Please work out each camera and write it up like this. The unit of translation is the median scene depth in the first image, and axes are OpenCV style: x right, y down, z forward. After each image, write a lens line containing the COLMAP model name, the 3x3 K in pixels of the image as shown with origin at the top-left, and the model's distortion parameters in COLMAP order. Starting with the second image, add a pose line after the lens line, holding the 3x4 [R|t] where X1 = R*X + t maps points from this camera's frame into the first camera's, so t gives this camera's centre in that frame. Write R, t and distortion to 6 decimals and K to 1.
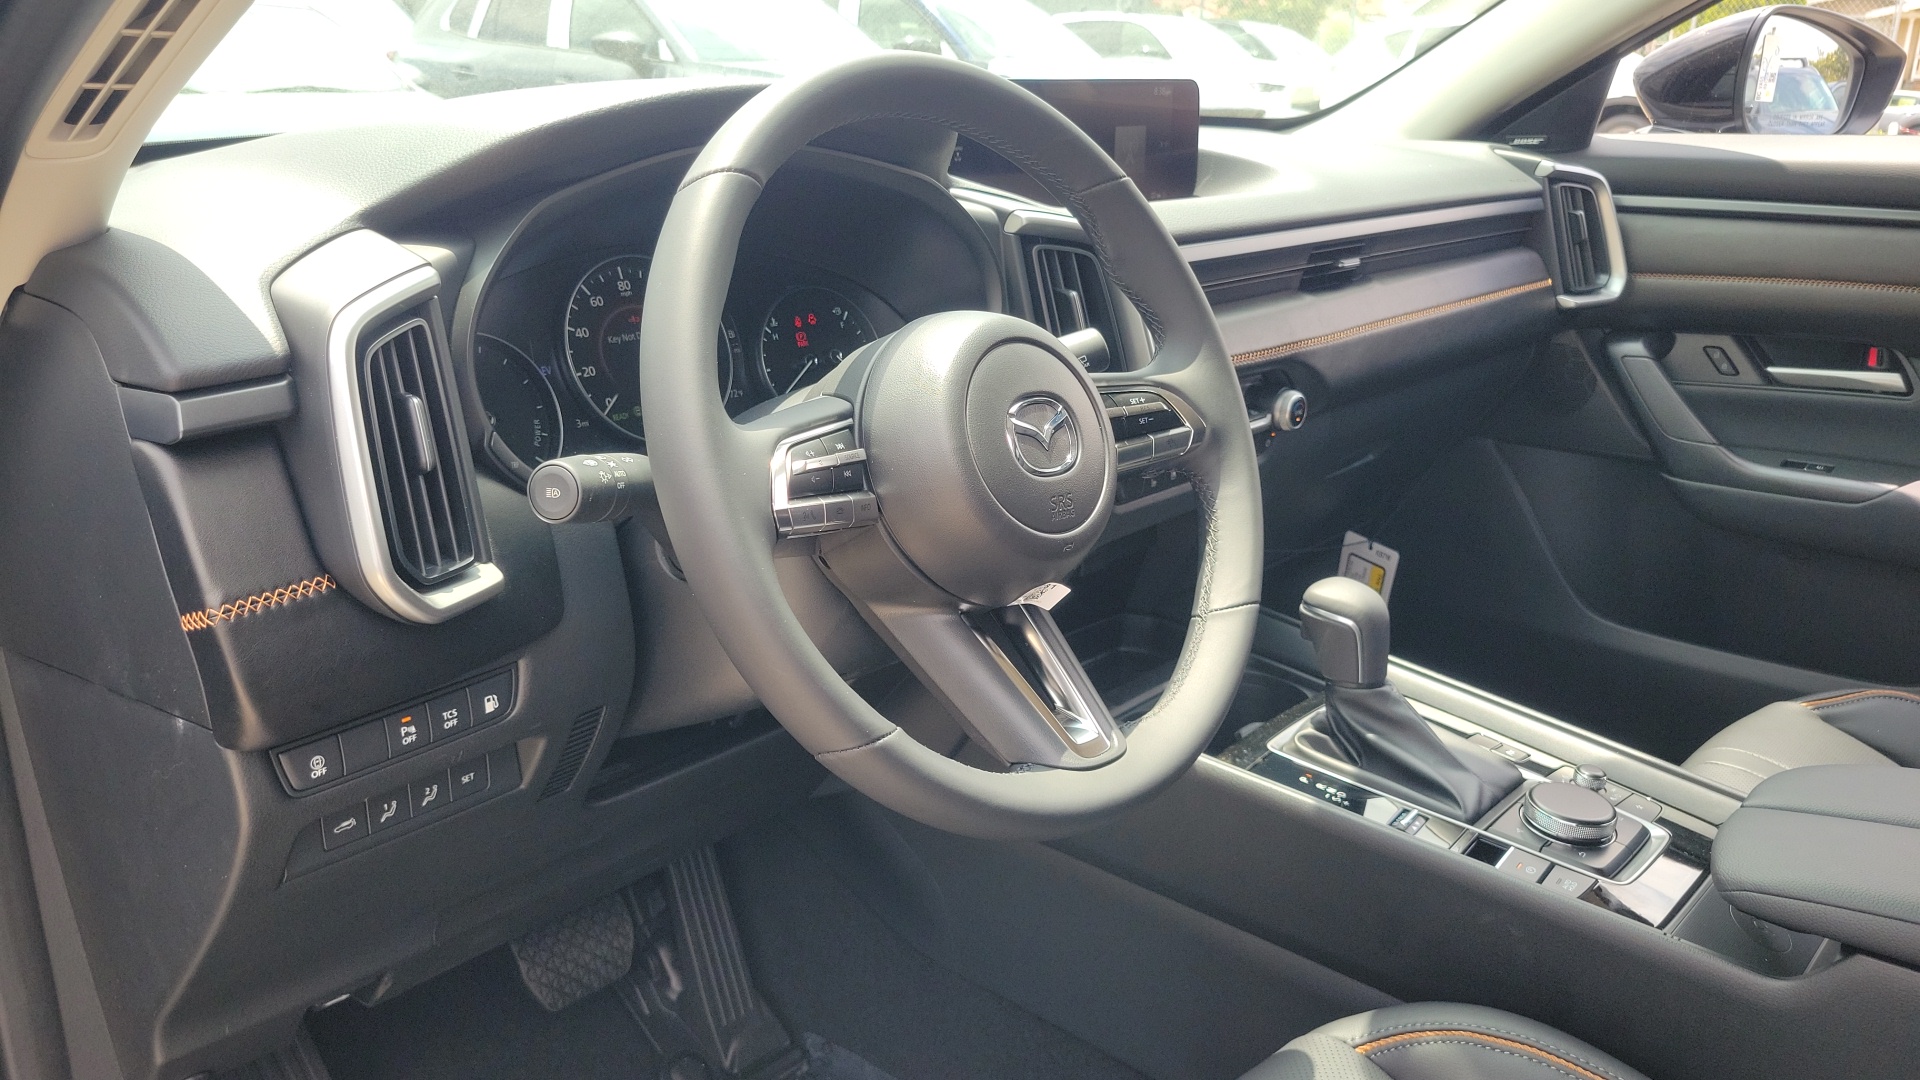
lens RADIAL K [[1462.3, 0, 957.6], [0, 1462.3, 545.3], [0, 0, 1]] dist [0.029337, -0.023584]
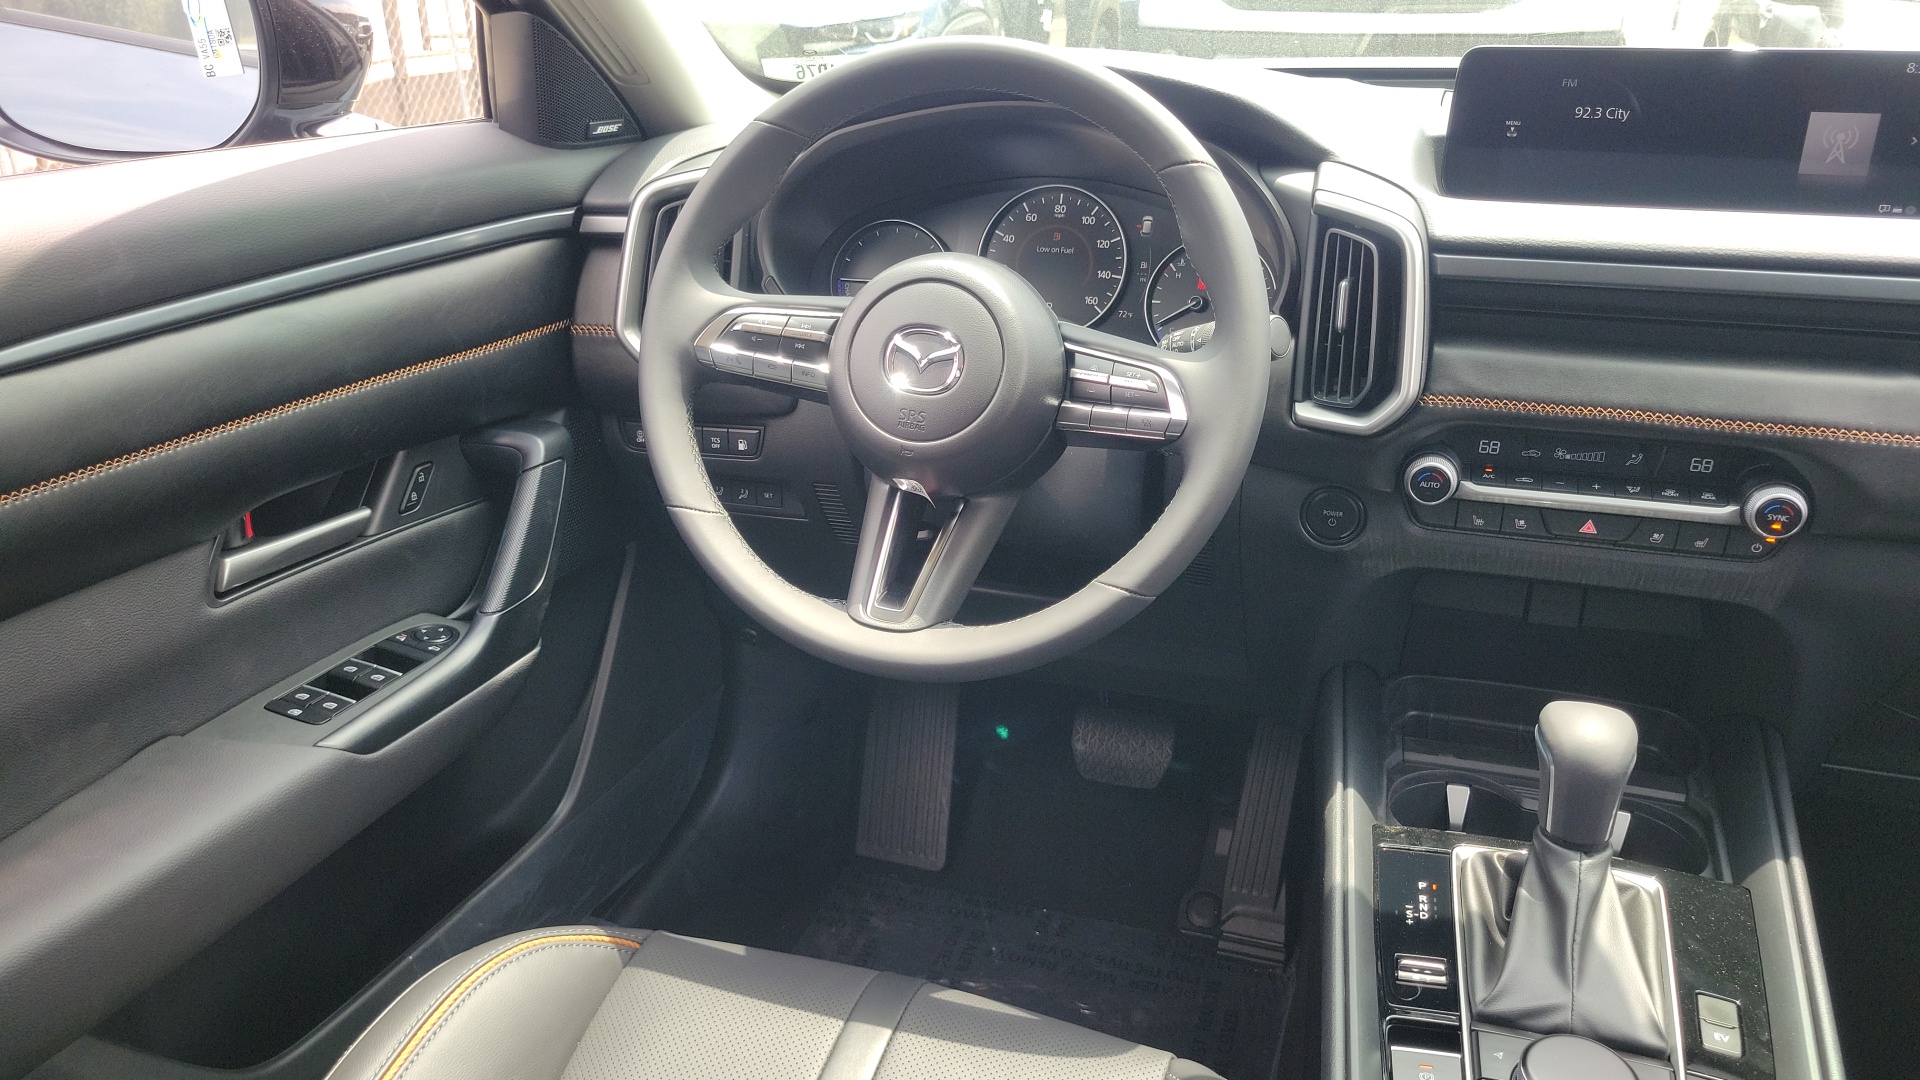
lens RADIAL K [[1462.3, 0, 933.1], [0, 1462.3, 548.1], [0, 0, 1]] dist [0.029337, -0.023584]
pose [[0.394431, 0.332926, -0.856496, 0.569203], [-0.275869, 0.931970, 0.235221, -0.107280], [0.876539, 0.143503, 0.459441, 0.227234]]
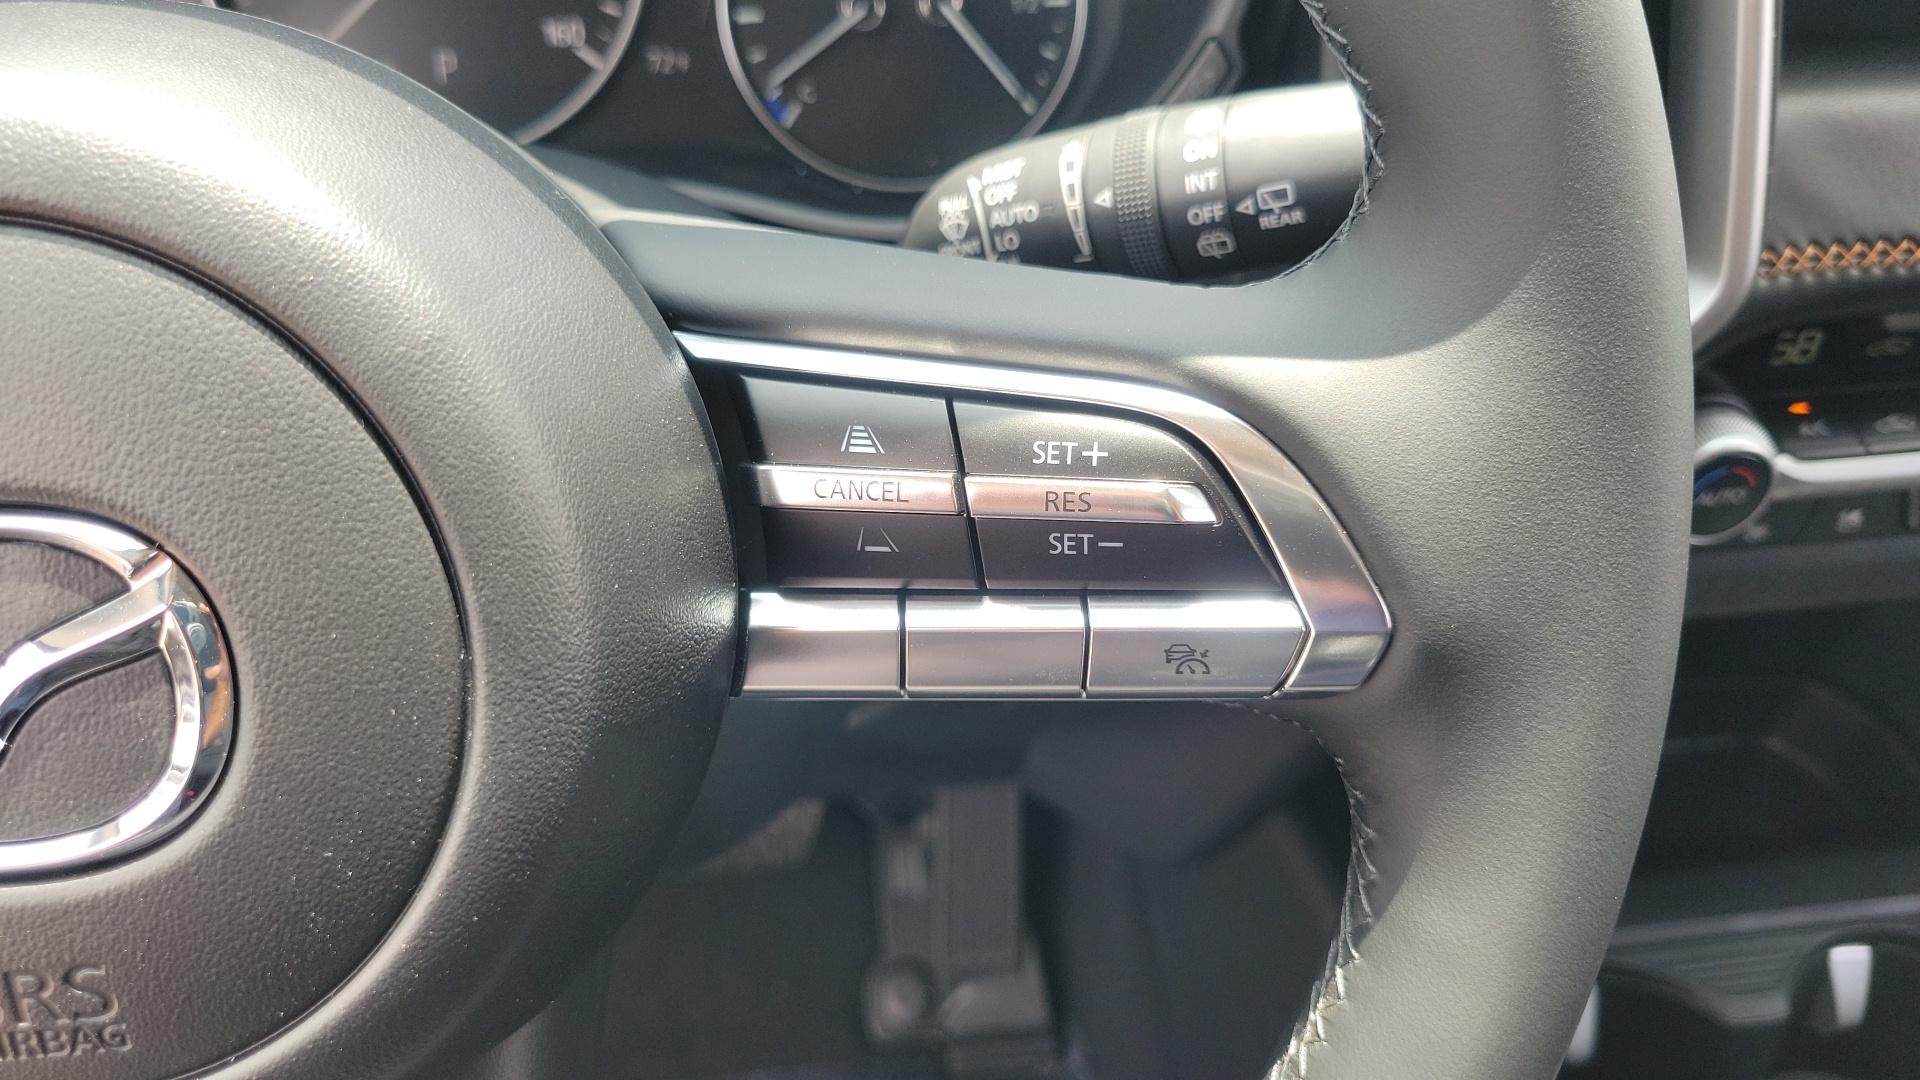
lens RADIAL K [[1462.3, 0, 934.7], [0, 1462.3, 538.2], [0, 0, 1]] dist [0.029337, -0.023584]
pose [[0.756902, 0.367369, -0.540500, 0.129859], [-0.187806, 0.914433, 0.358527, -0.095864], [0.625962, -0.169860, 0.761130, 0.453882]]
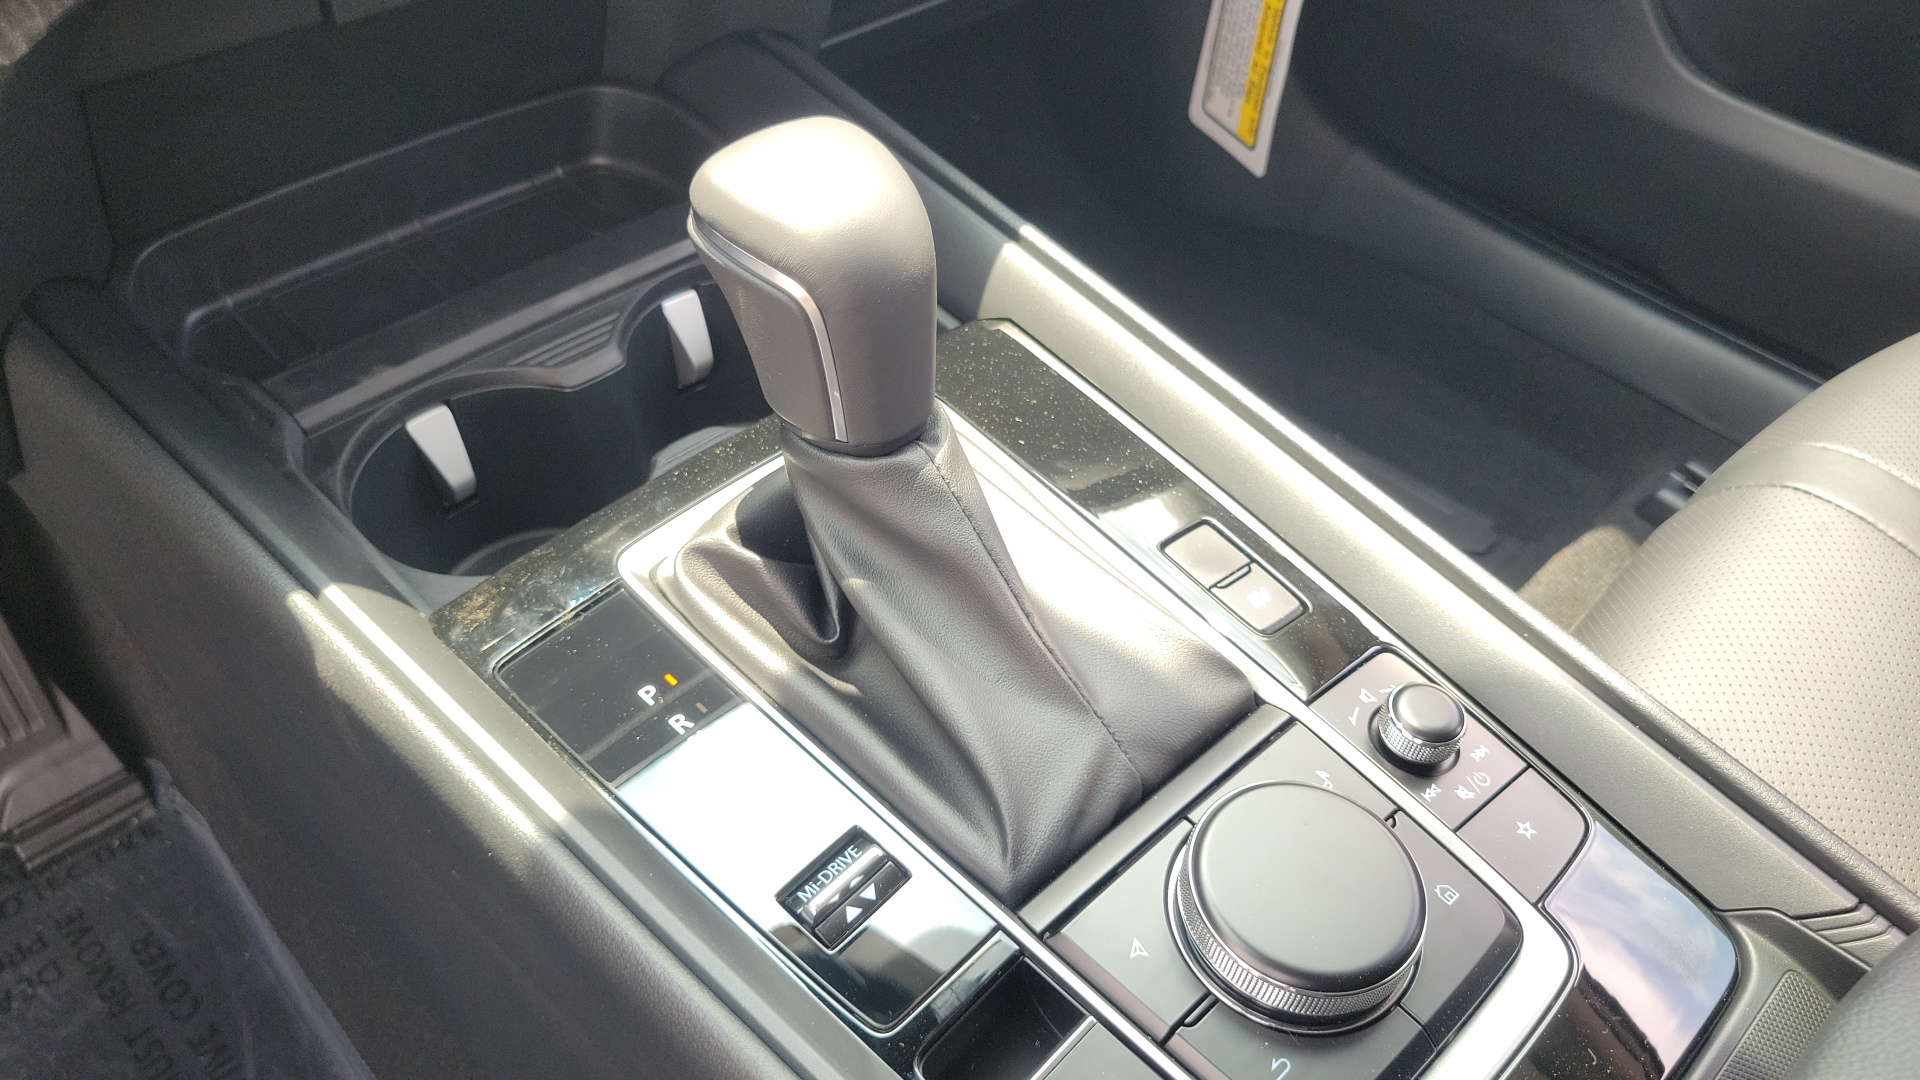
lens RADIAL K [[1462.3, 0, 956.3], [0, 1462.3, 530.8], [0, 0, 1]] dist [0.029337, -0.023584]
pose [[0.997146, 0.065668, -0.037249, 0.231903], [-0.042363, 0.895070, 0.443909, -0.034049], [0.062491, -0.441064, 0.895298, 0.487851]]
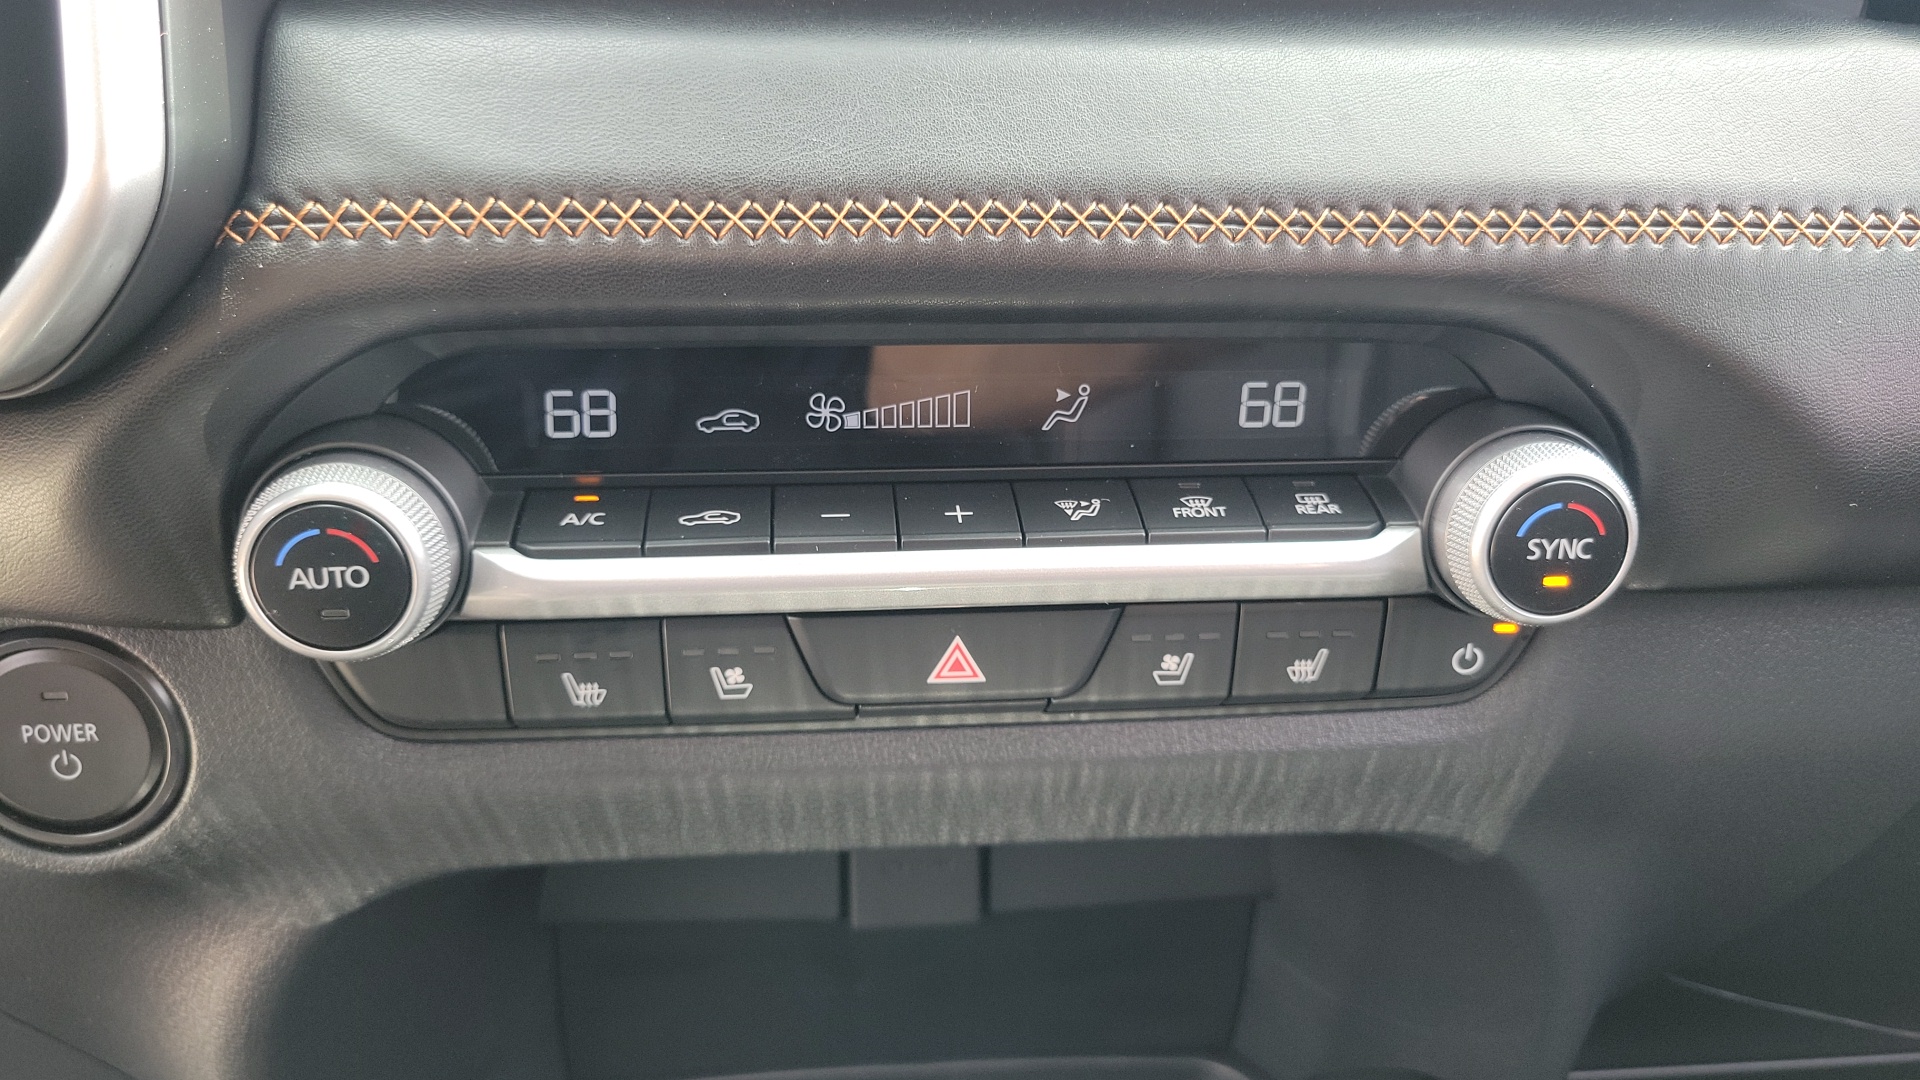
lens RADIAL K [[1462.3, 0, 950.6], [0, 1462.3, 524.1], [0, 0, 1]] dist [0.029337, -0.023584]
pose [[0.742025, 0.180774, -0.645538, 0.241471], [-0.210633, 0.977058, 0.031495, -0.065902], [0.636422, 0.112602, 0.763078, 0.632876]]
